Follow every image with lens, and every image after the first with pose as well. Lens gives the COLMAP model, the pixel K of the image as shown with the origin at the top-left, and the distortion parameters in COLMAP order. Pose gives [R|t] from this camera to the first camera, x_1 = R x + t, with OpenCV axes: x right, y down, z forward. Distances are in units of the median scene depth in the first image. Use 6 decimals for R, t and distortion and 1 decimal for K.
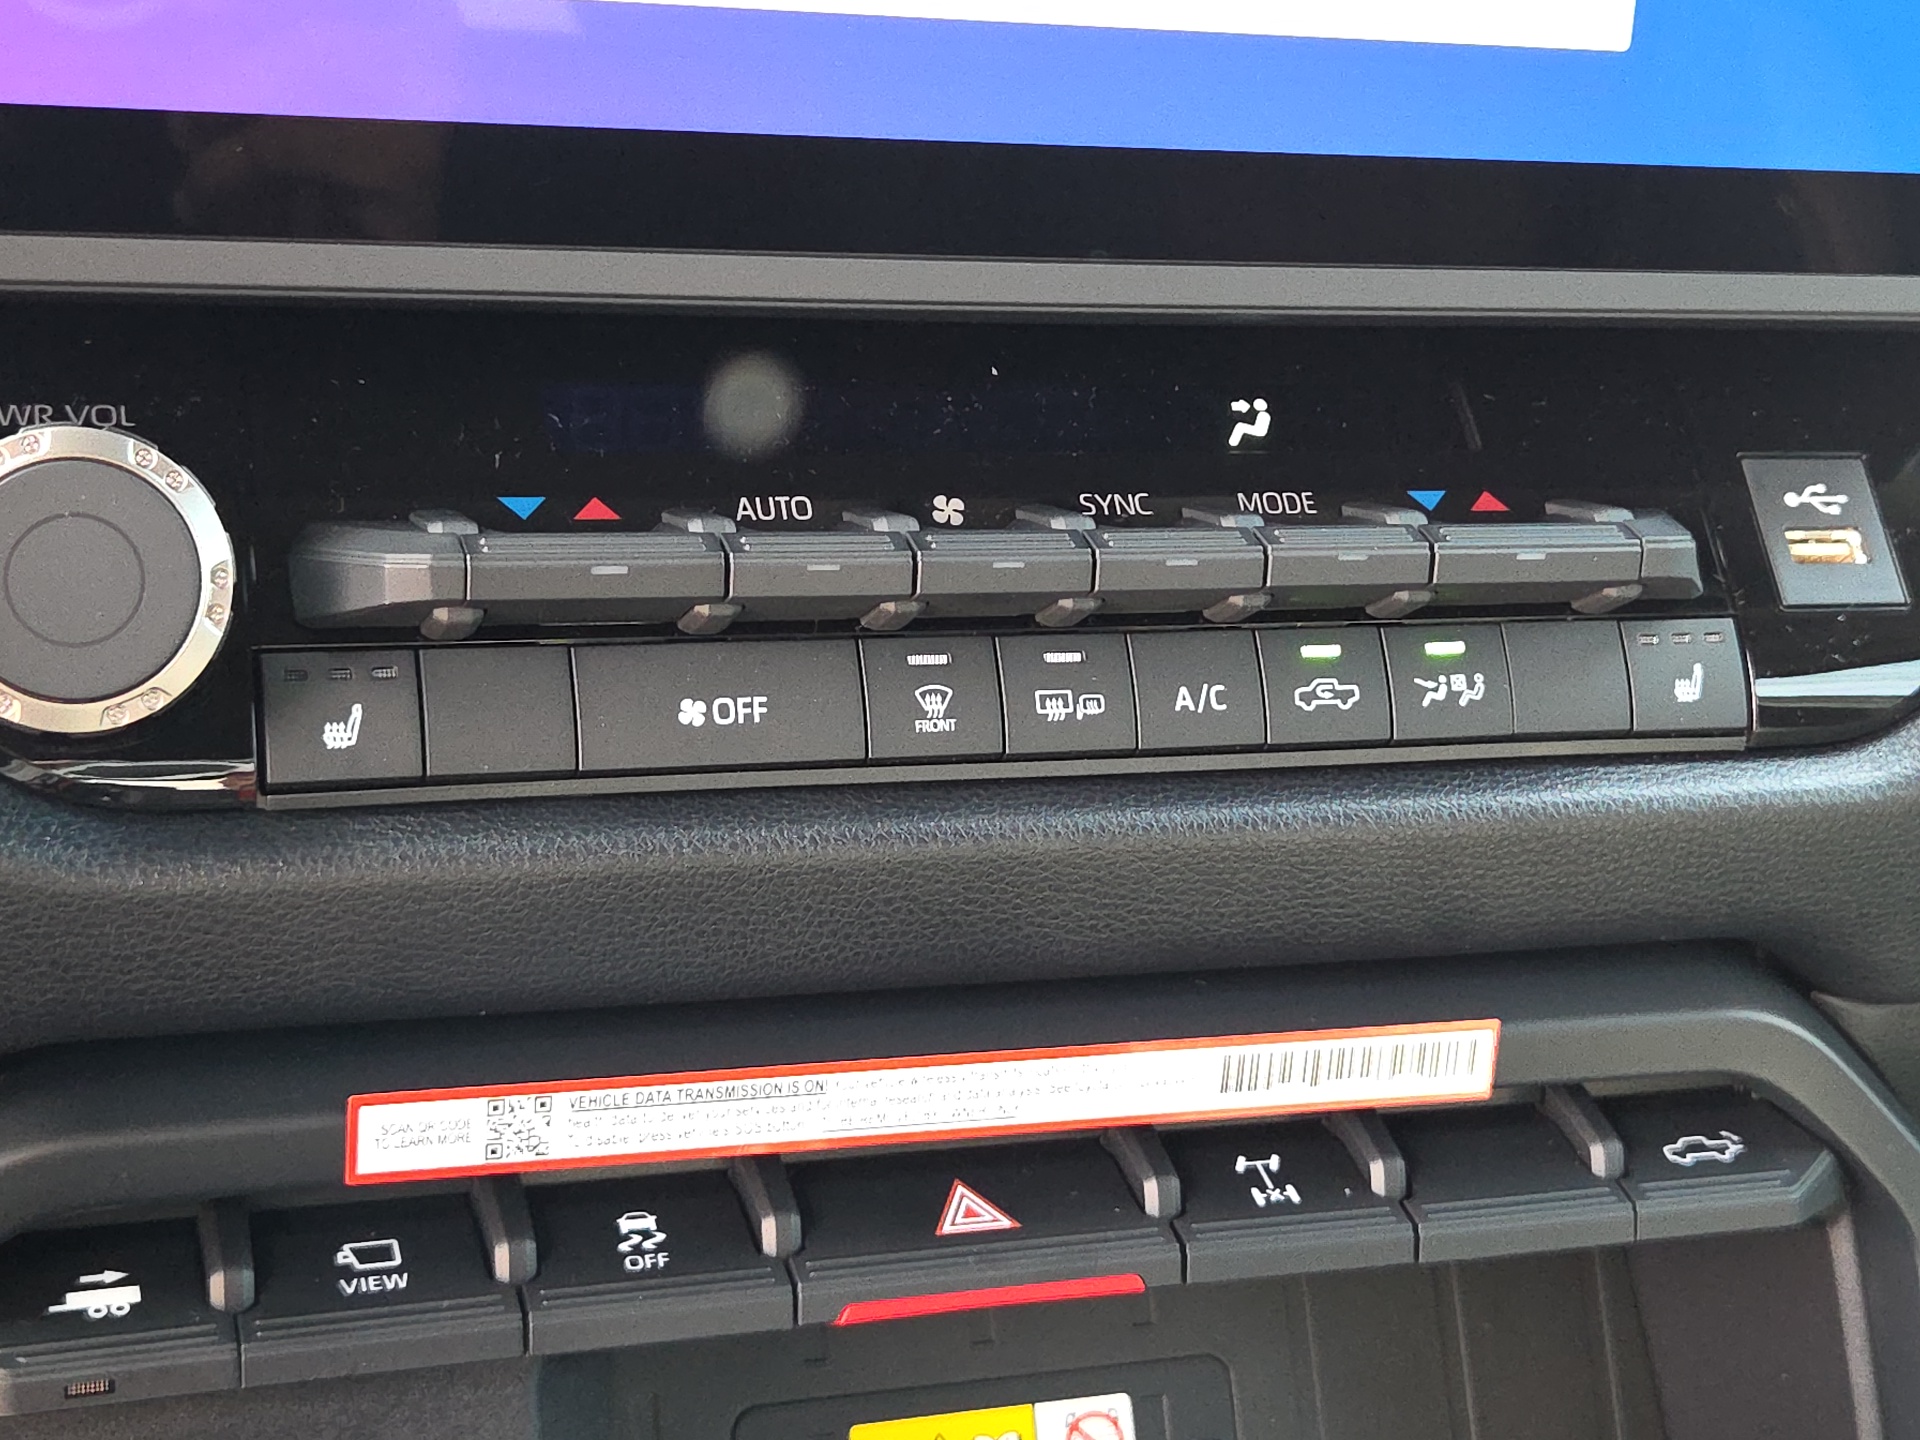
lens RADIAL K [[2965.4, 0, 959.3], [0, 2965.4, 716.2], [0, 0, 1]] dist [0.039453, 0.000000]
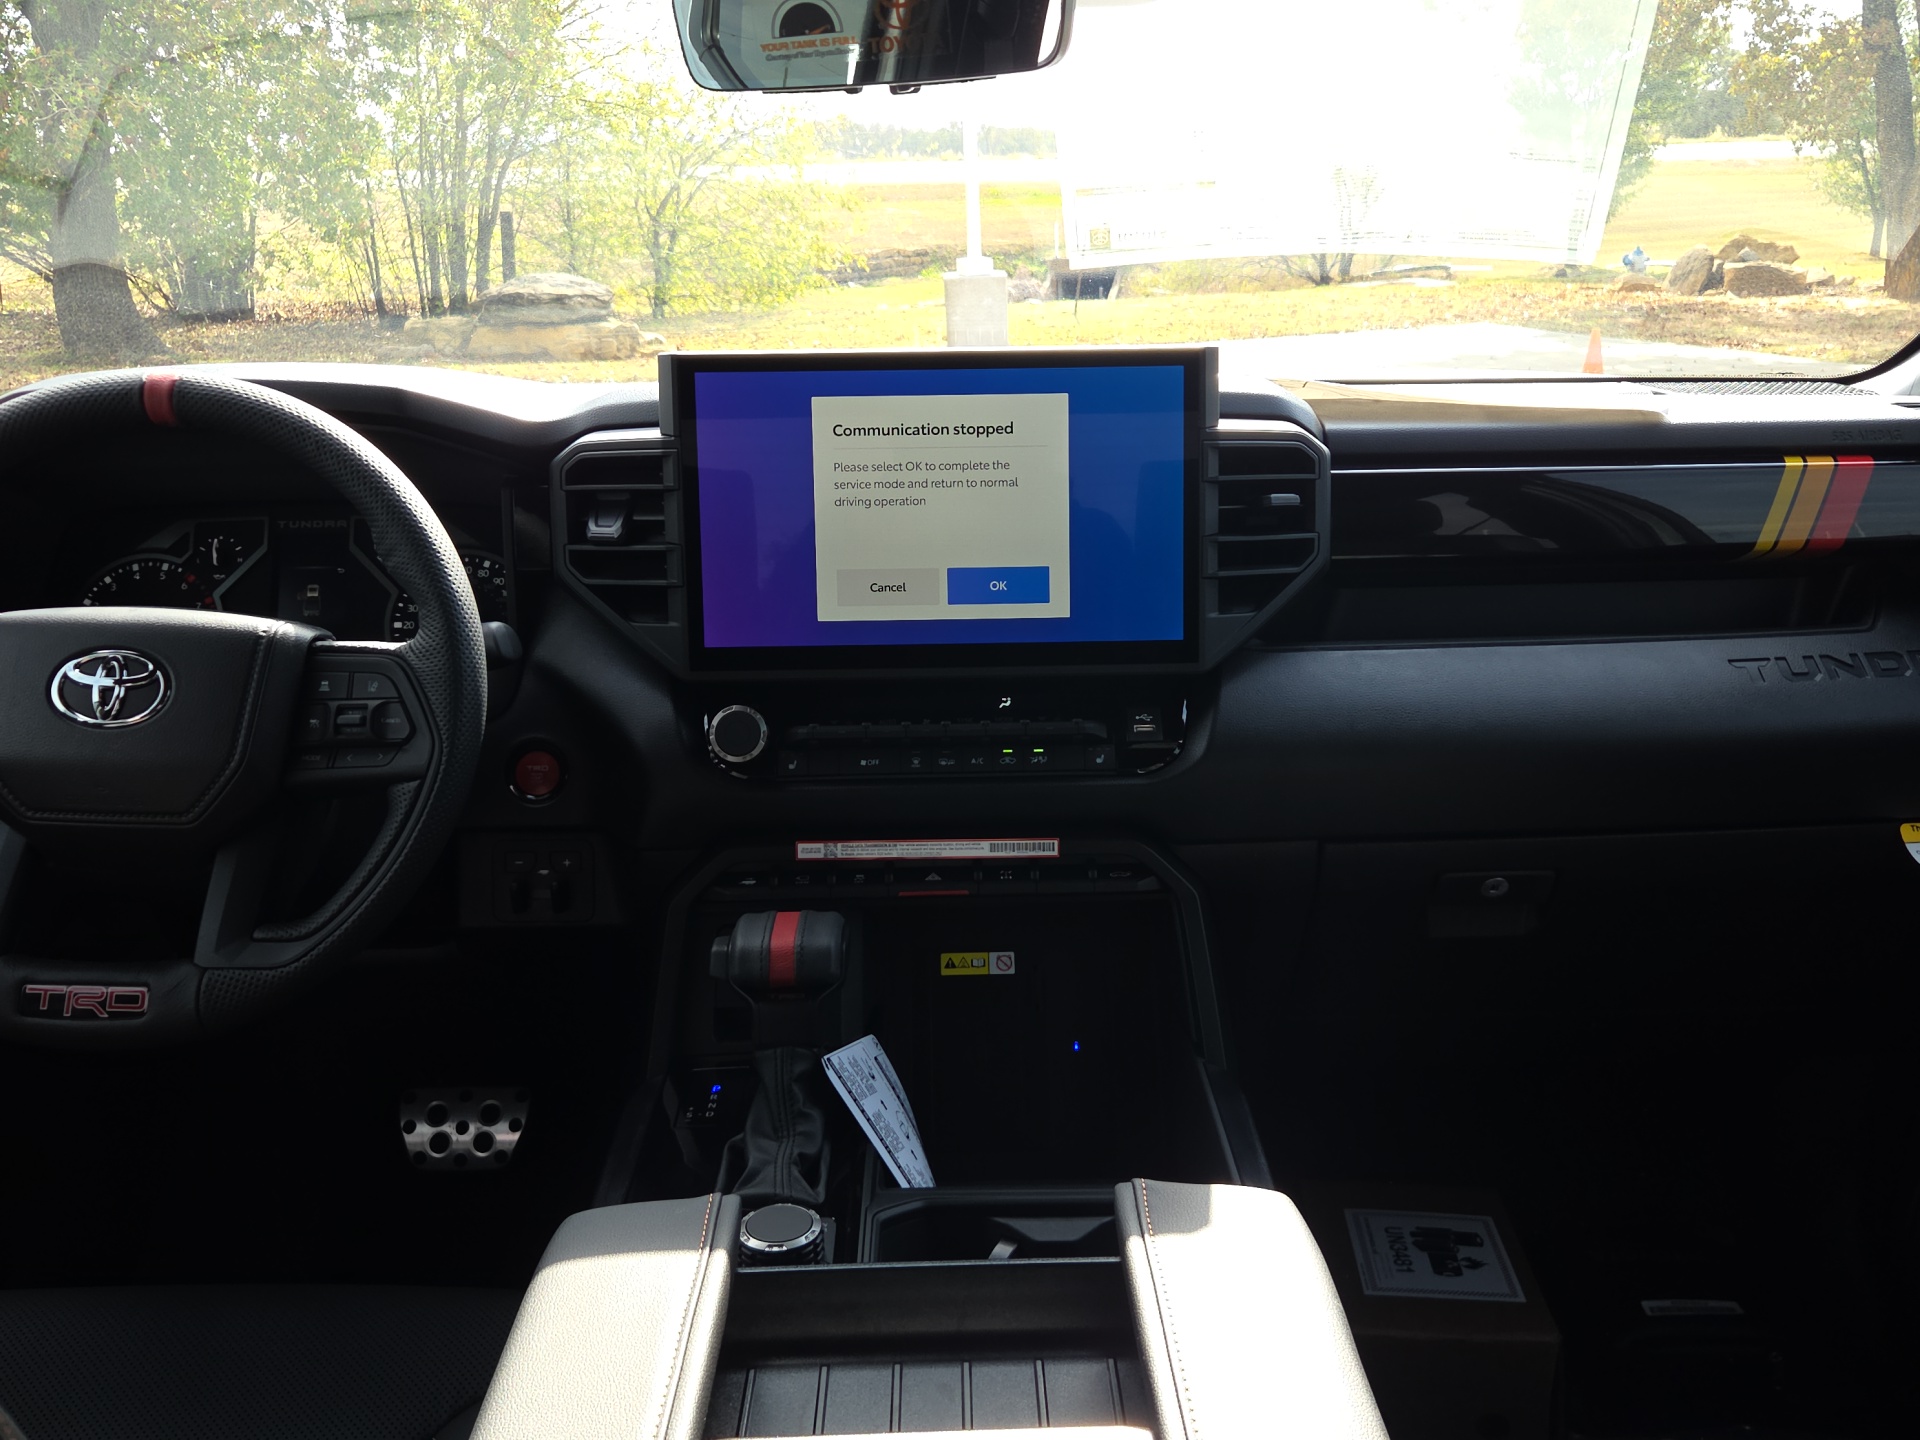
lens RADIAL K [[1767.7, 0, 974.0], [0, 1767.7, 682.8], [0, 0, 1]] dist [0.057082, 0.000000]
pose [[0.952106, -0.036265, -0.303609, 0.895672], [-0.010846, 0.988311, -0.152063, 0.285789], [0.305575, 0.148073, 0.940584, -1.561965]]
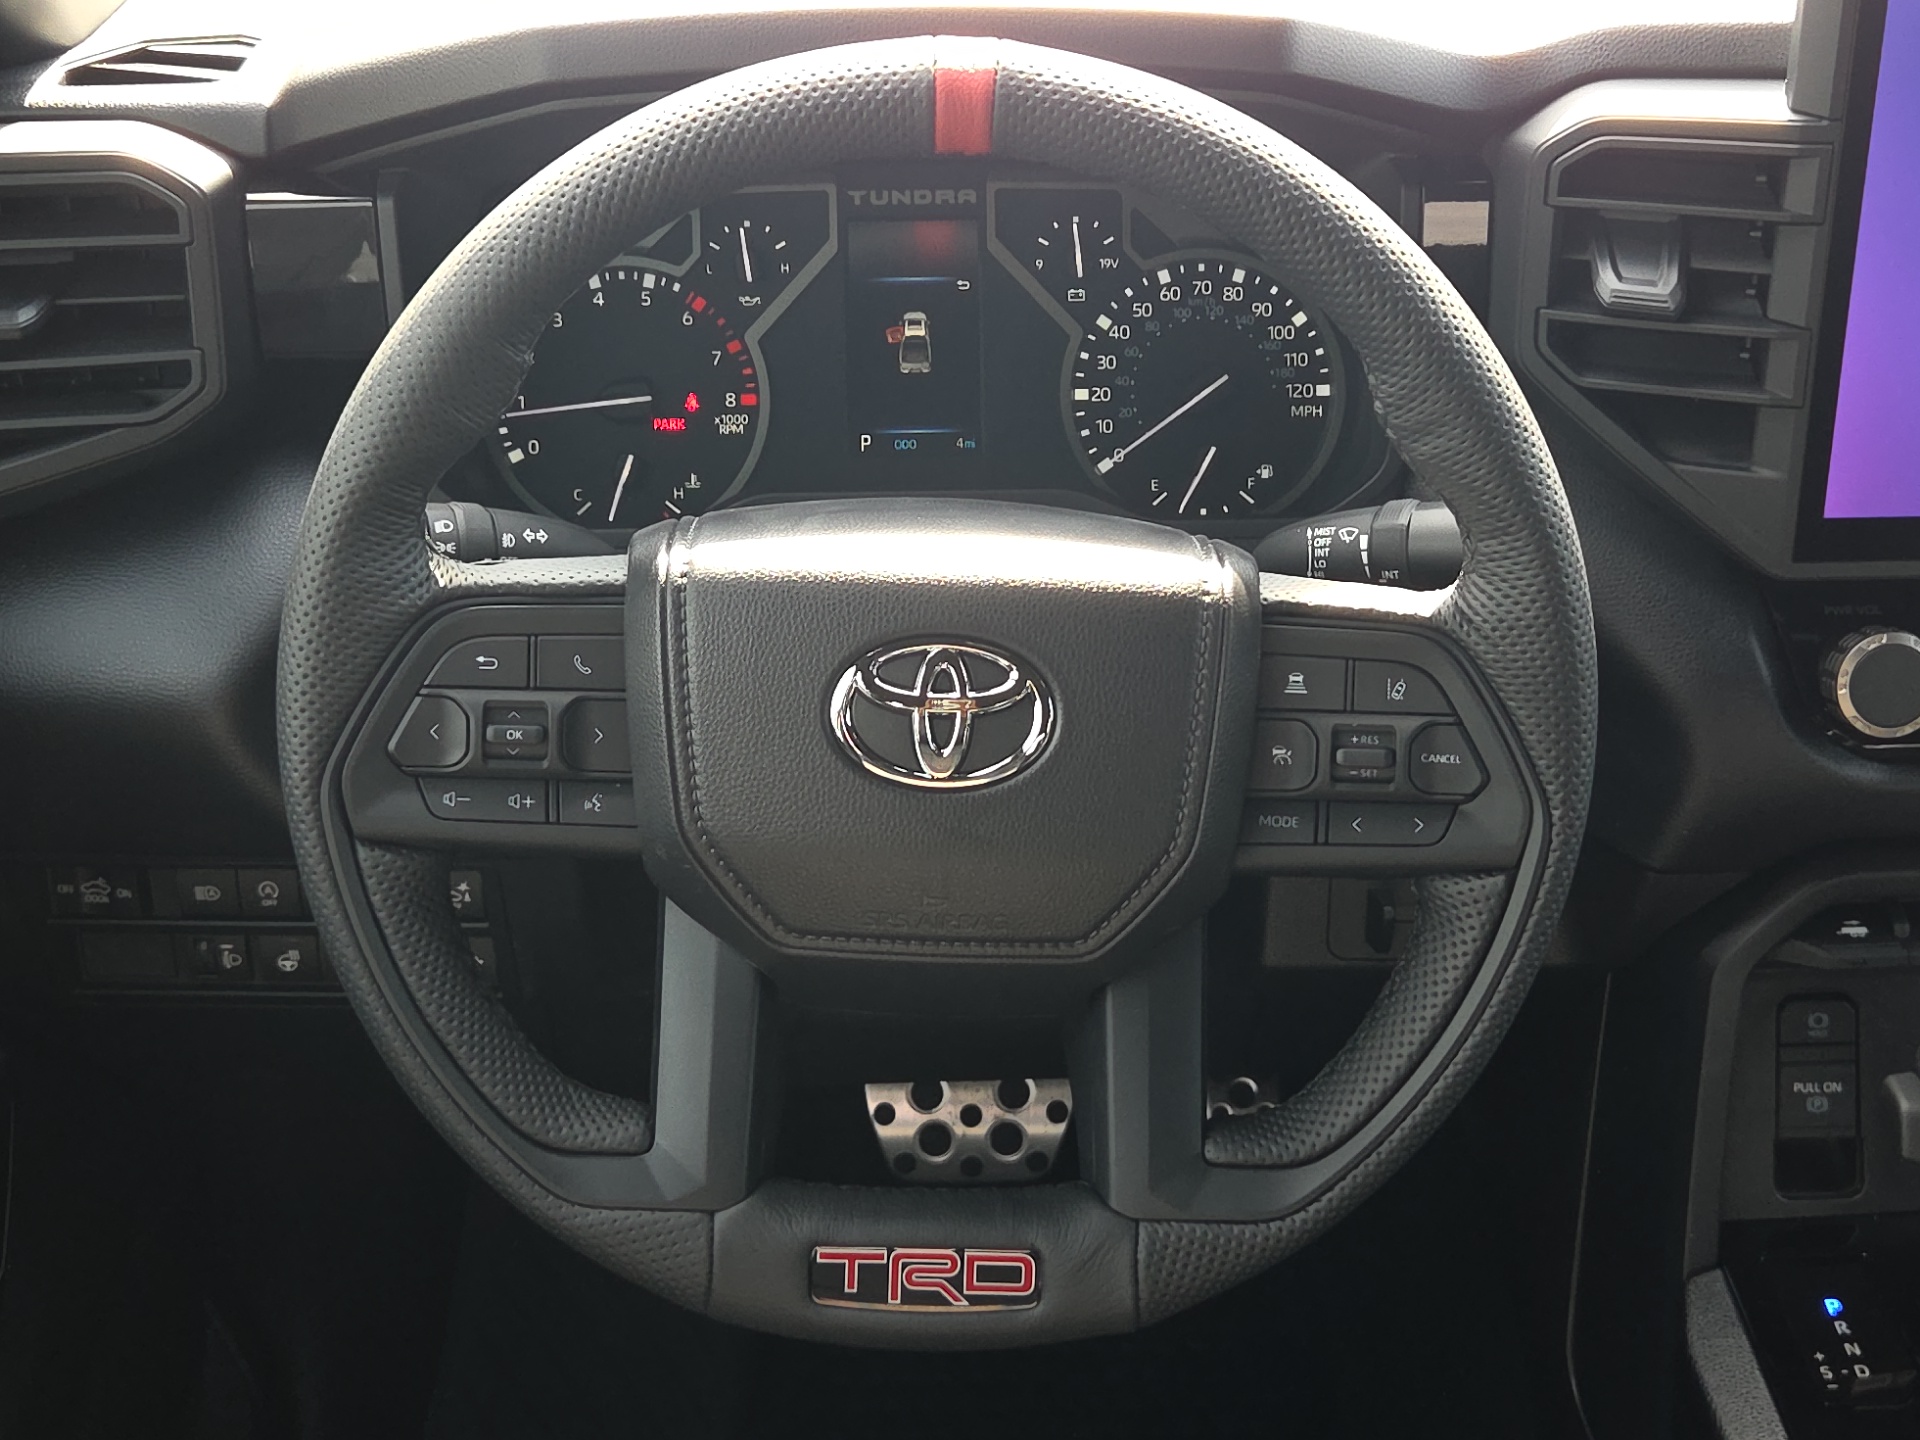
lens RADIAL K [[2653.3, 0, 992.0], [0, 2653.3, 732.6], [0, 0, 1]] dist [0.076856, 0.000000]
pose [[0.960465, 0.049277, -0.274007, -0.348844], [-0.014839, 0.991873, 0.126361, -0.260672], [0.278006, -0.117300, 0.953390, -1.417919]]
